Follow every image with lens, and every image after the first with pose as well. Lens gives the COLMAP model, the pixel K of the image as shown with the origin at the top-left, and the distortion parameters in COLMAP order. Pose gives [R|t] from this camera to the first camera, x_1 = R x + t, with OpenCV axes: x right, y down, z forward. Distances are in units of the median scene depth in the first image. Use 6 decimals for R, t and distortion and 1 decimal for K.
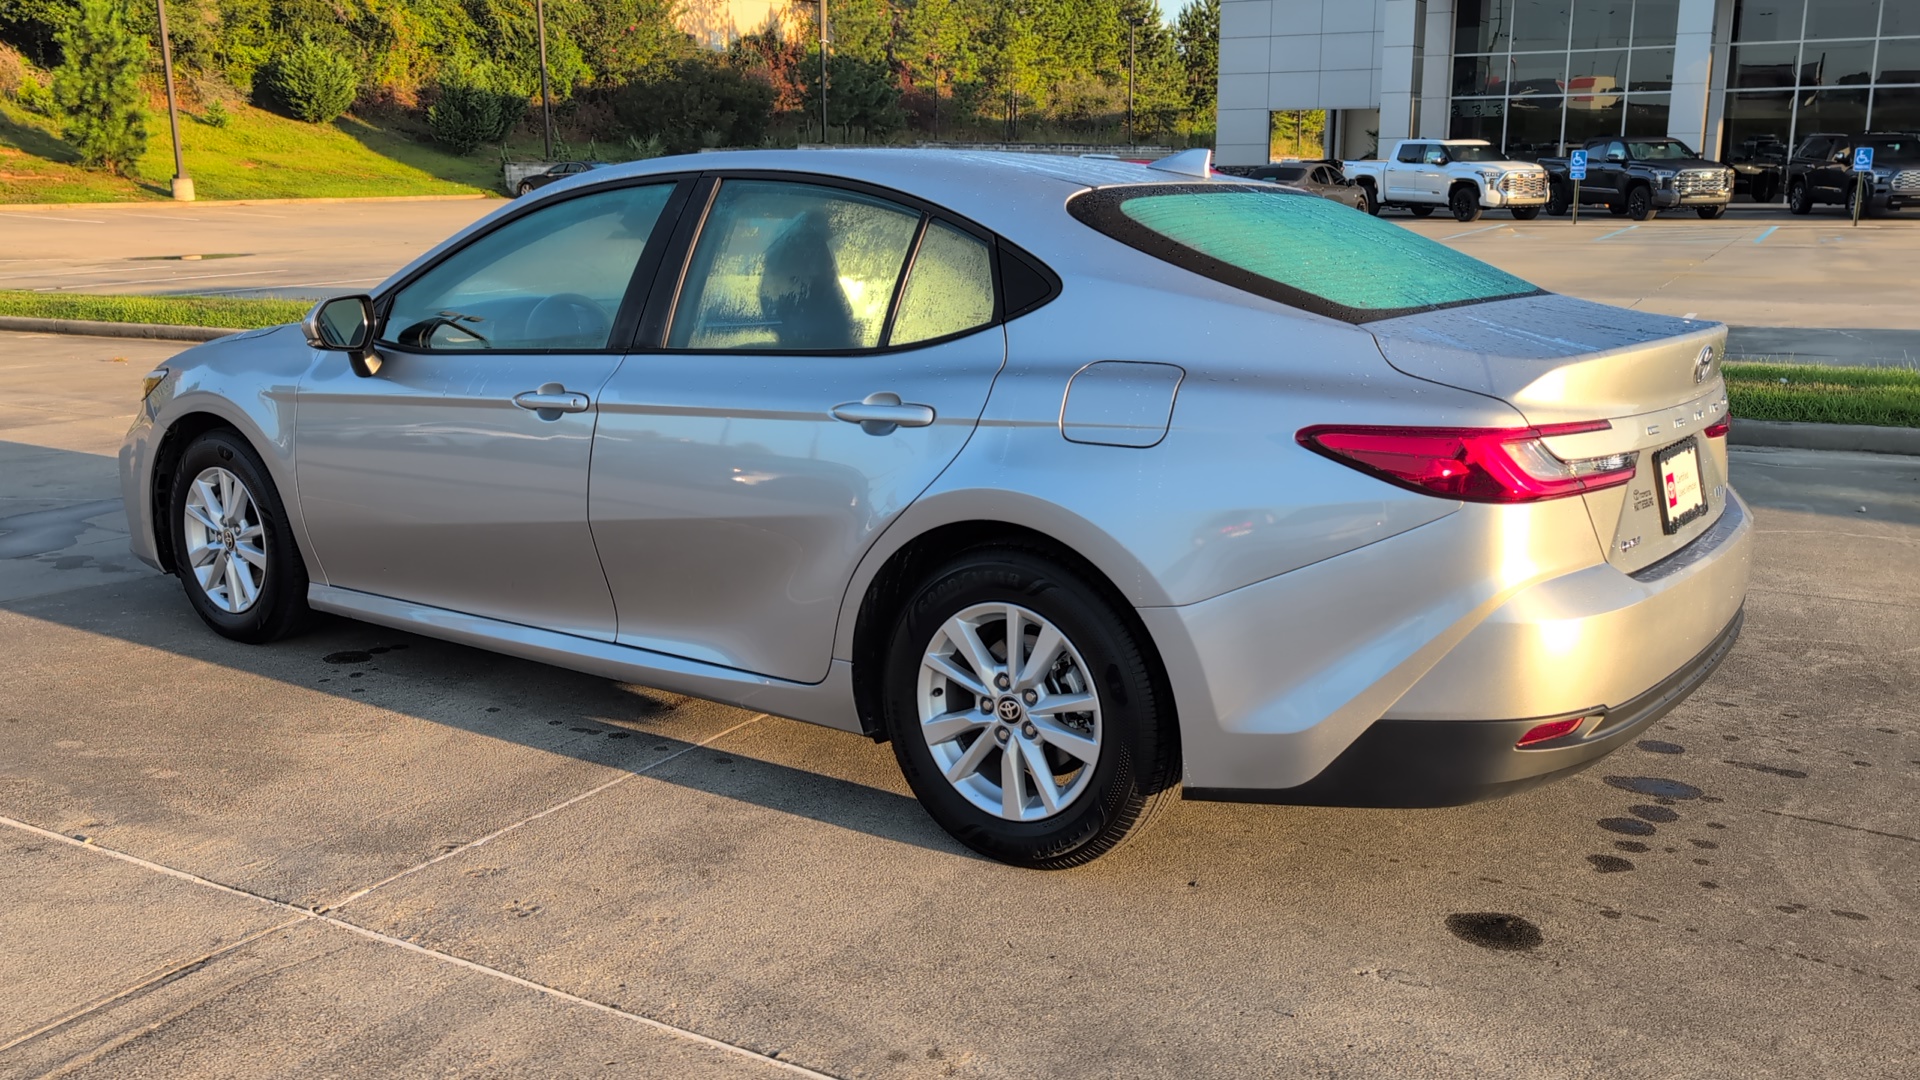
lens RADIAL K [[1637.7, 0, 960.0], [0, 1637.7, 540.0], [0, 0, 1]] dist [0.012027, 0.003460]
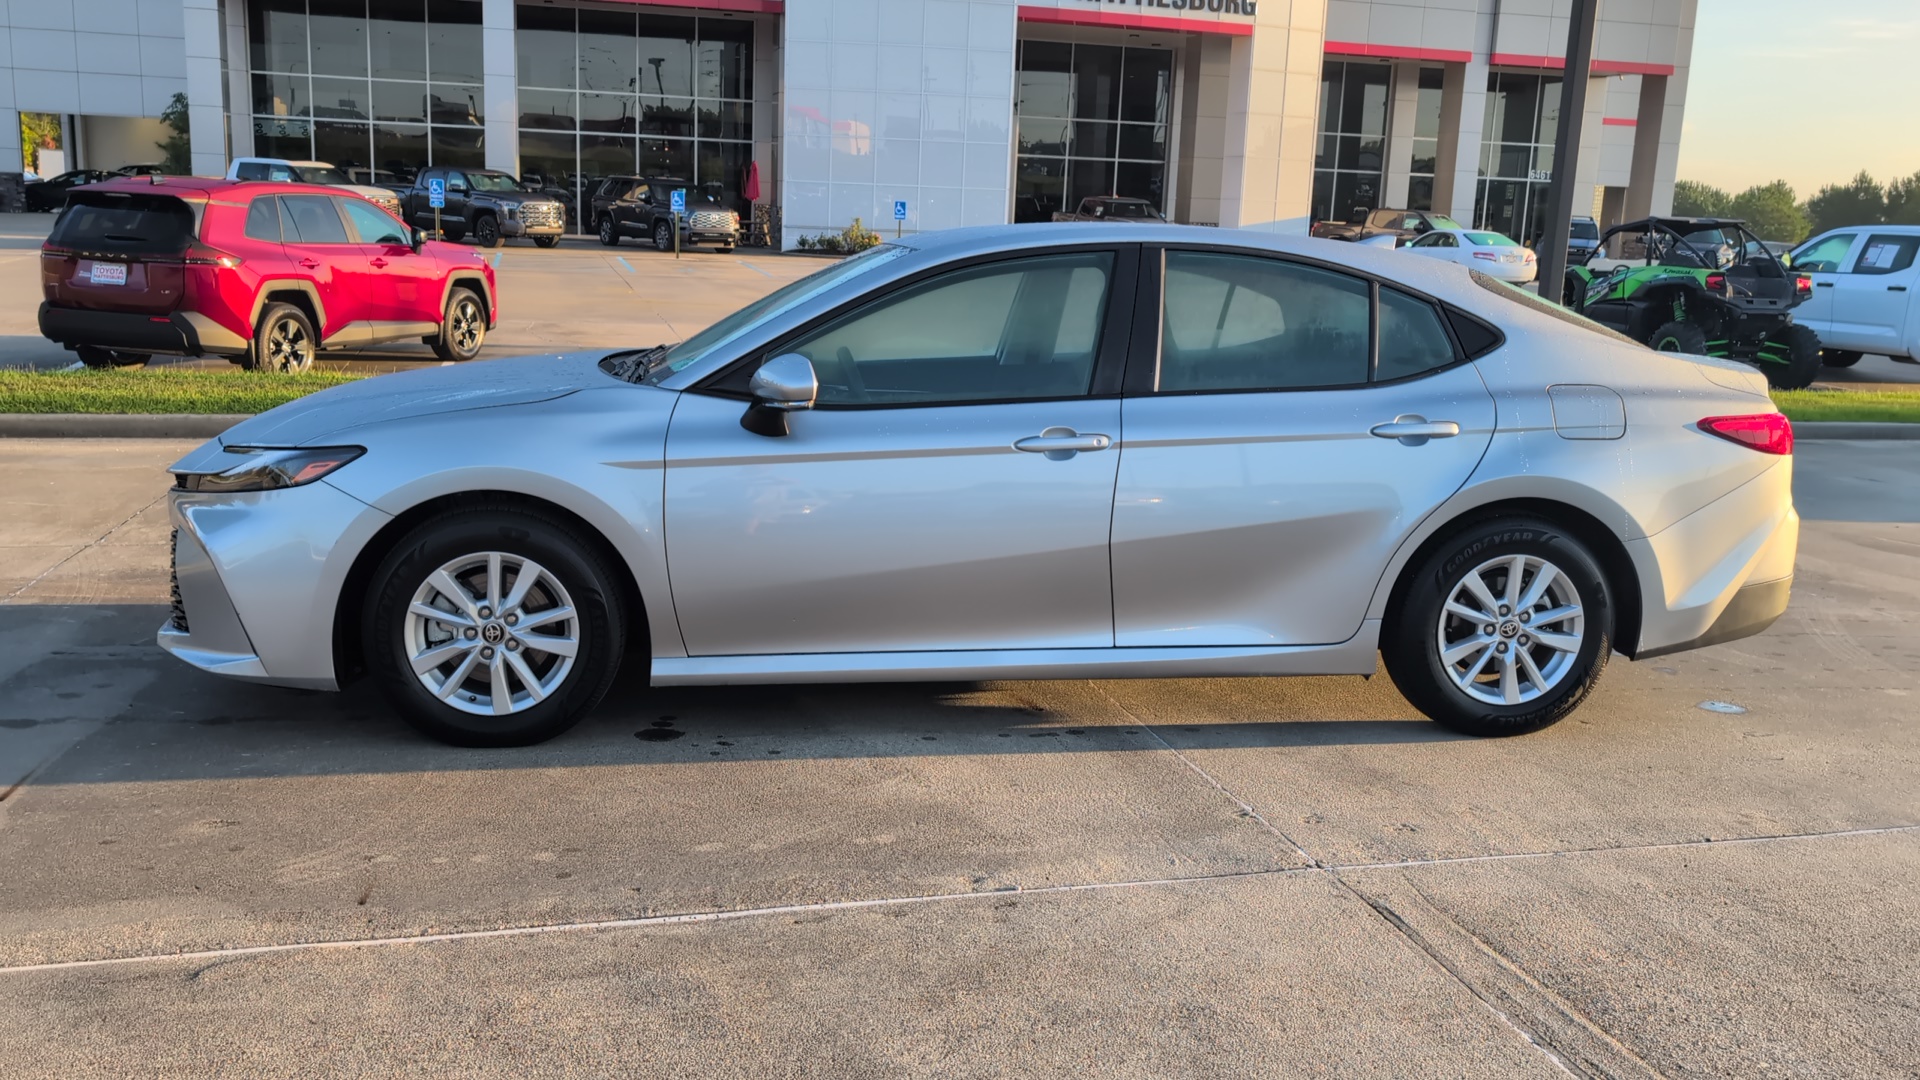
lens RADIAL K [[1613.5, 0, 962.6], [0, 1613.5, 582.0], [0, 0, 1]] dist [0.015620, -0.007151]
pose [[0.713481, -0.121974, 0.689976, -0.960899], [0.110735, 0.991985, 0.060856, -0.057918], [-0.691869, 0.032985, 0.721269, 0.221550]]
